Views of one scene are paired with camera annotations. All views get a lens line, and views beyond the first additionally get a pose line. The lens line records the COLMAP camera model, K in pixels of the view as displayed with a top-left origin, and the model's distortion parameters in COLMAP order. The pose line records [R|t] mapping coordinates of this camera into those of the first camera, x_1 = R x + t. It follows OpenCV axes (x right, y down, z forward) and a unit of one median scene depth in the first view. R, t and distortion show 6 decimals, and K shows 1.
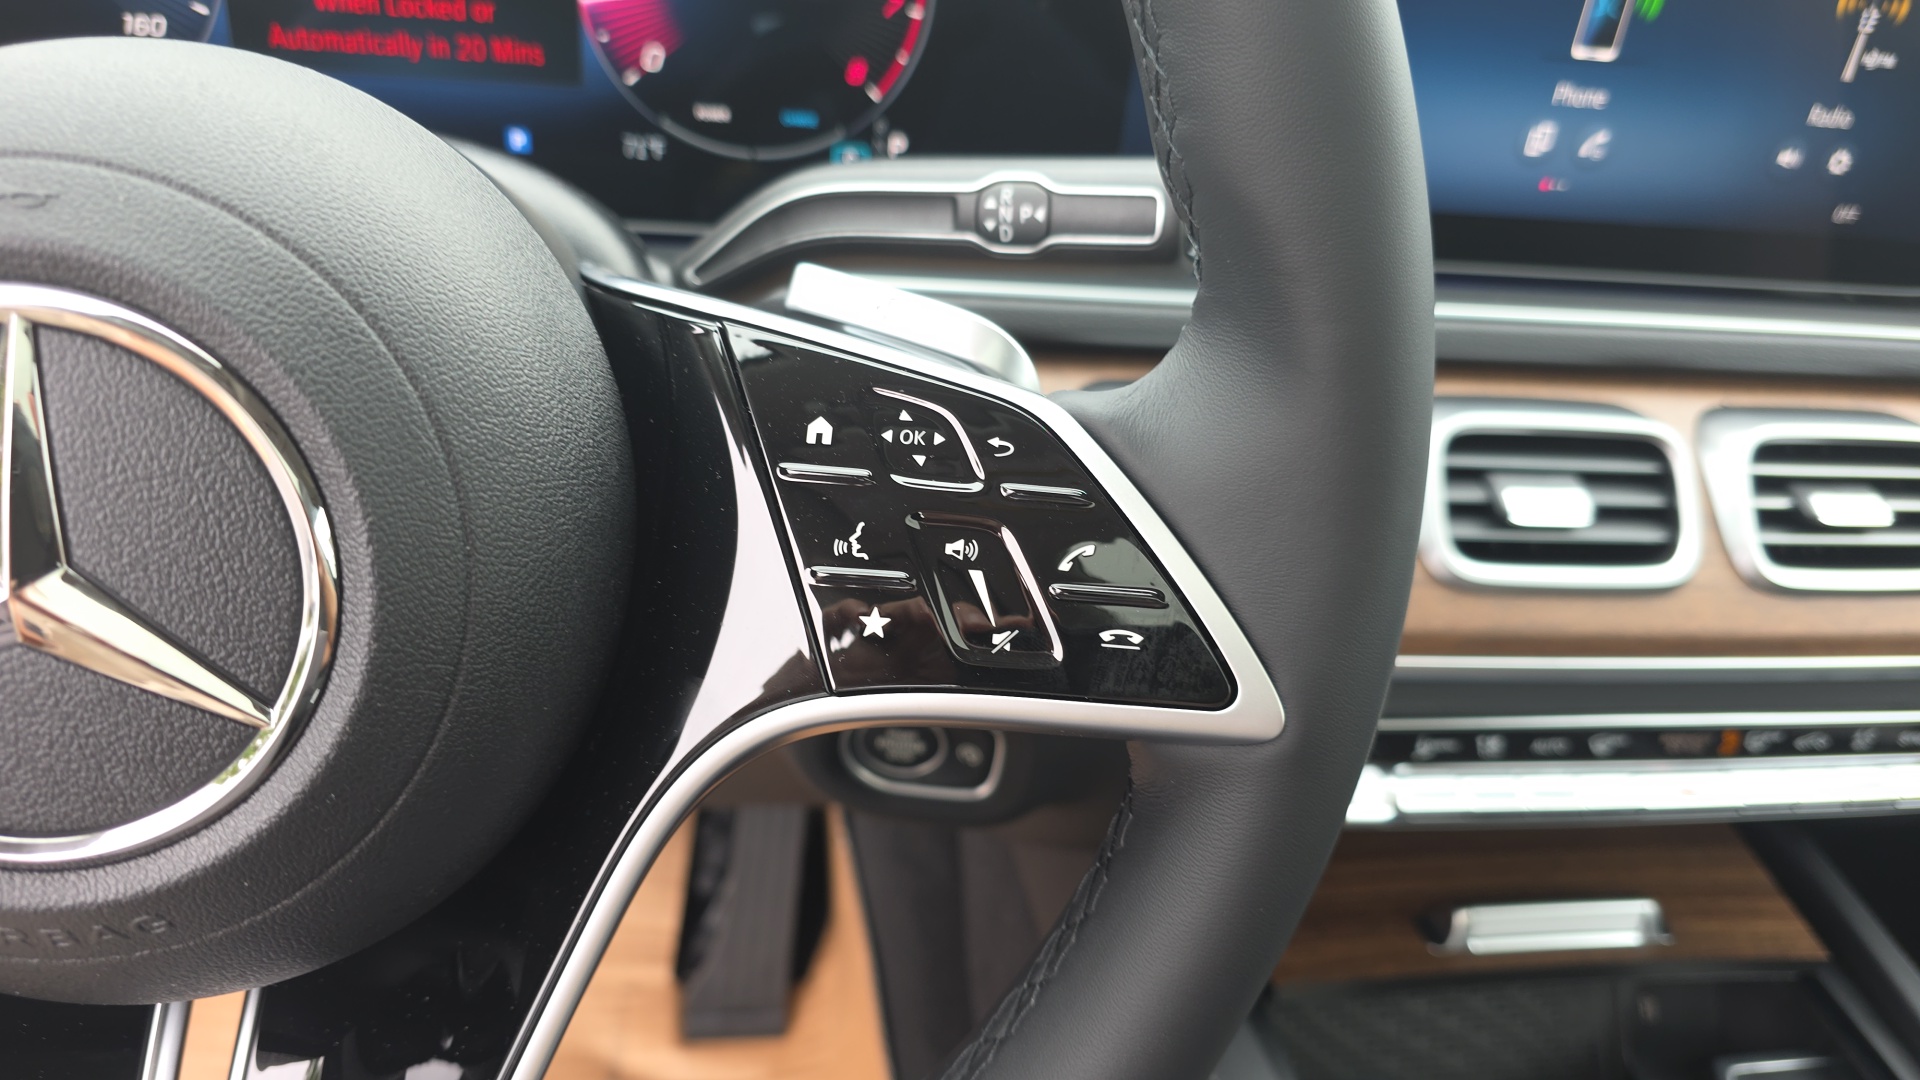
lens RADIAL K [[1365.5, 0, 937.0], [0, 1365.5, 543.1], [0, 0, 1]] dist [-0.000531, -0.024076]
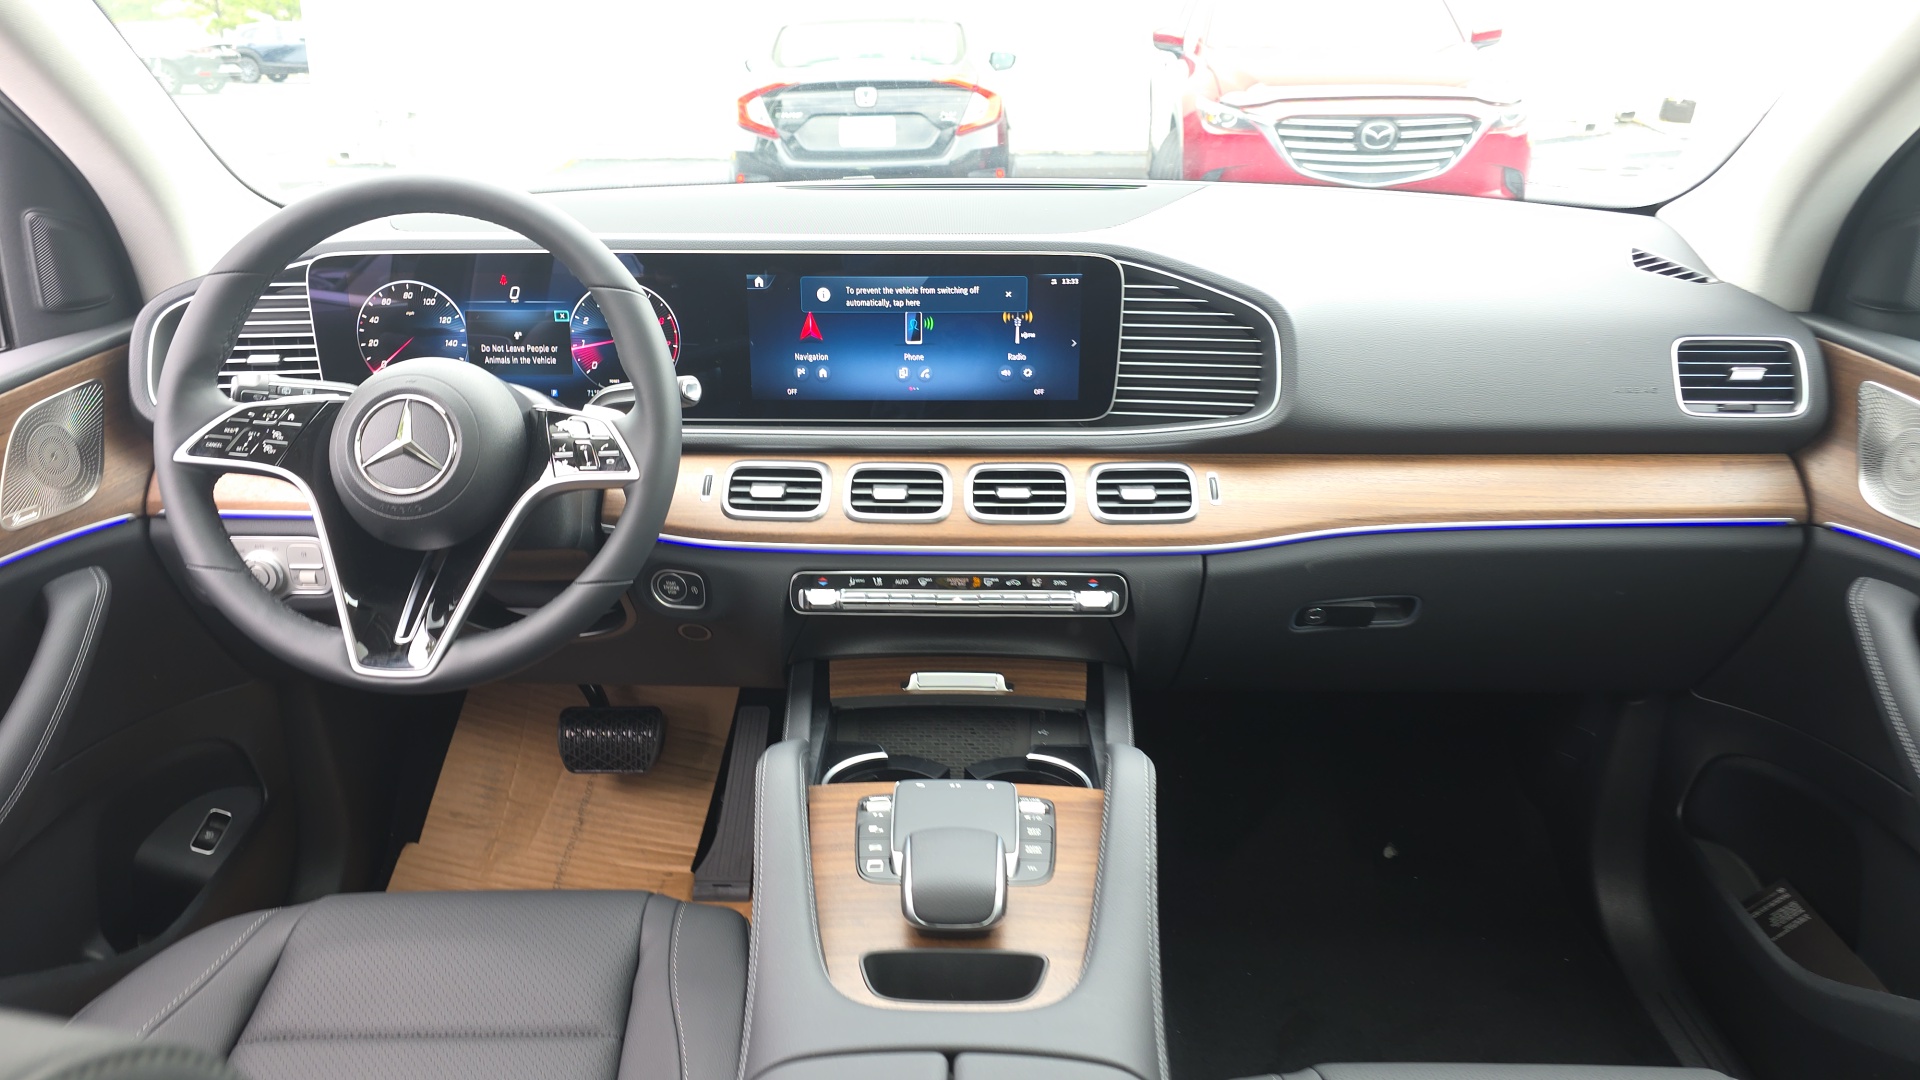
lens RADIAL K [[1283.1, 0, 912.9], [0, 1283.1, 517.6], [0, 0, 1]] dist [0.063947, -0.063580]
pose [[0.980080, -0.049331, -0.192380, 1.080380], [-0.001228, 0.967137, -0.254253, 0.750771], [0.198601, 0.249424, 0.947811, -1.611340]]
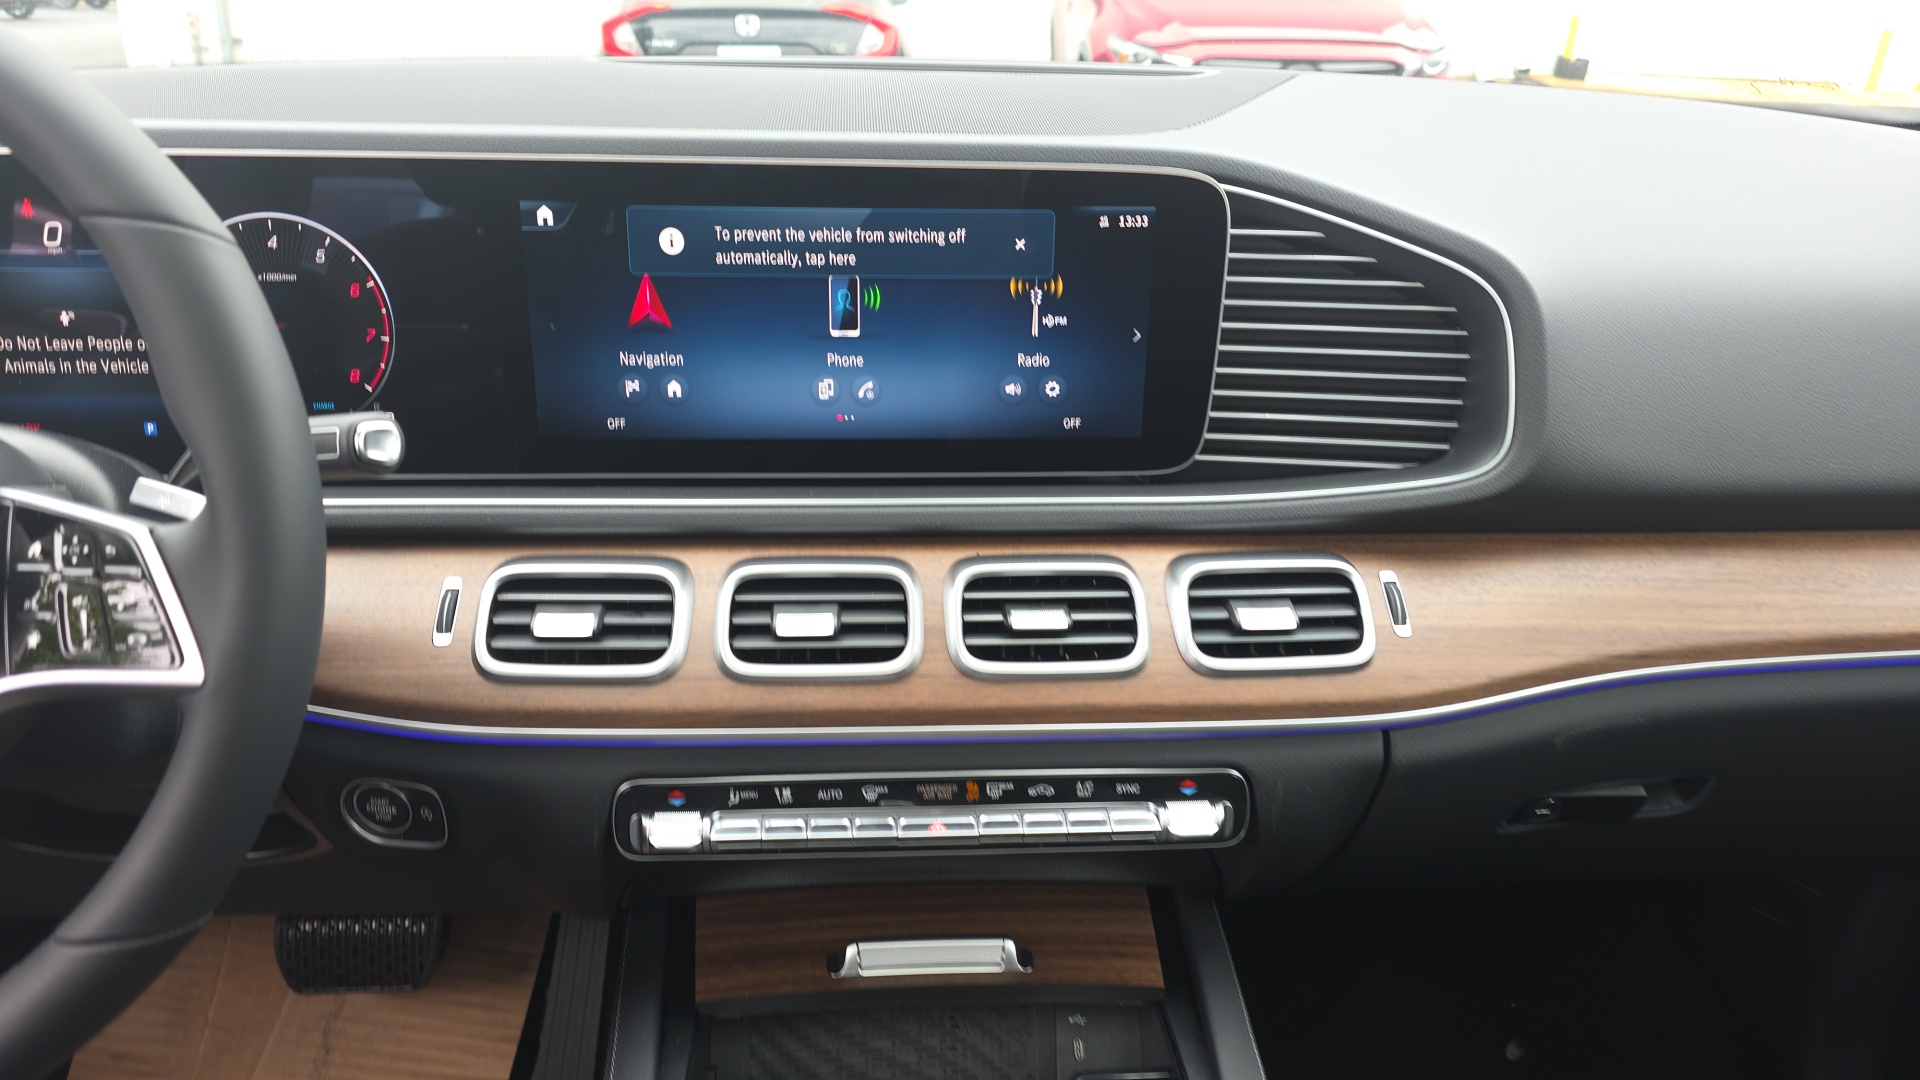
lens RADIAL K [[1297.9, 0, 931.1], [0, 1297.9, 521.8], [0, 0, 1]] dist [0.053300, -0.068462]
pose [[0.993666, -0.055523, -0.097699, 0.783428], [0.032967, 0.975187, -0.218912, 0.191353], [0.107430, 0.214305, 0.970841, -0.407065]]
